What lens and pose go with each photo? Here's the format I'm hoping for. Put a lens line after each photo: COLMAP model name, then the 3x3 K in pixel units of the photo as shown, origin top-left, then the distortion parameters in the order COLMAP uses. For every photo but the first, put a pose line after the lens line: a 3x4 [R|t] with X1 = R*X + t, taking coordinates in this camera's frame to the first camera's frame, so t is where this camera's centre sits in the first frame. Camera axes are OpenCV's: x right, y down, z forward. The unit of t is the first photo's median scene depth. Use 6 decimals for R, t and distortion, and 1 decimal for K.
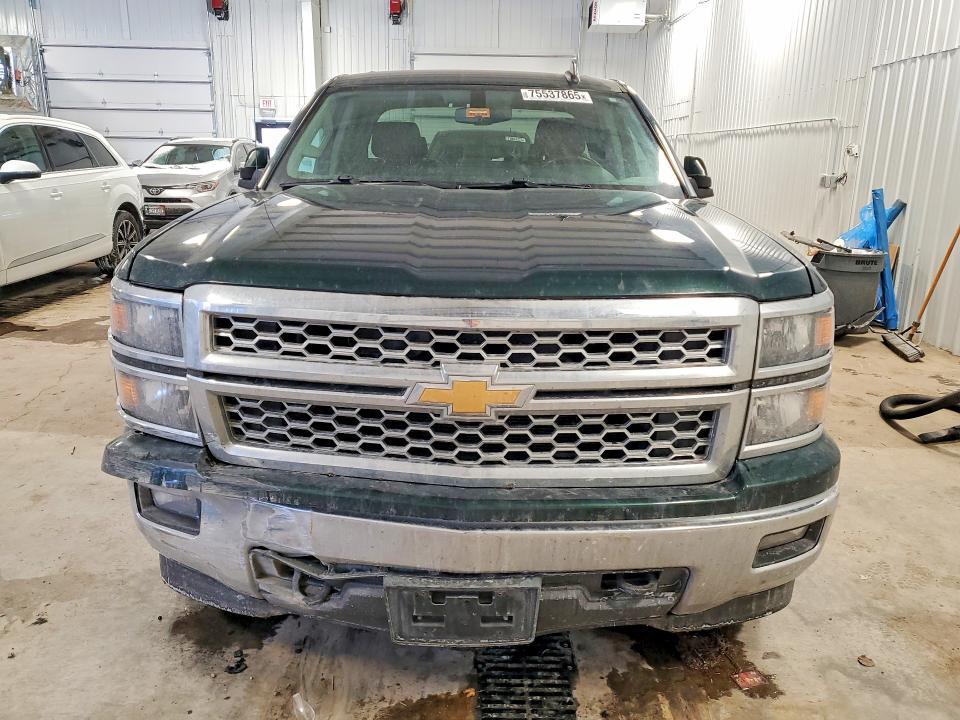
lens RADIAL K [[765.6, 0, 465.0], [0, 765.6, 359.8], [0, 0, 1]] dist [0.000865, 0.001027]
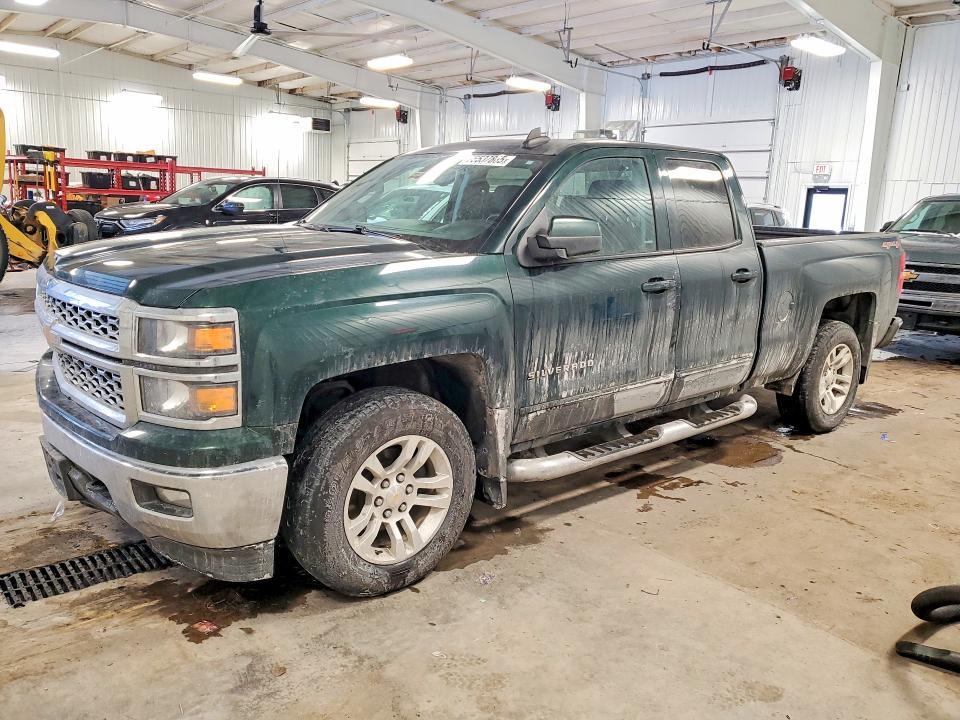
lens RADIAL K [[765.6, 0, 465.0], [0, 765.6, 359.8], [0, 0, 1]] dist [0.000865, 0.001027]
pose [[0.629735, 0.160569, -0.760034, 0.236168], [-0.223973, 0.974384, 0.020278, -0.017703], [0.743821, 0.157457, 0.649567, 0.072207]]
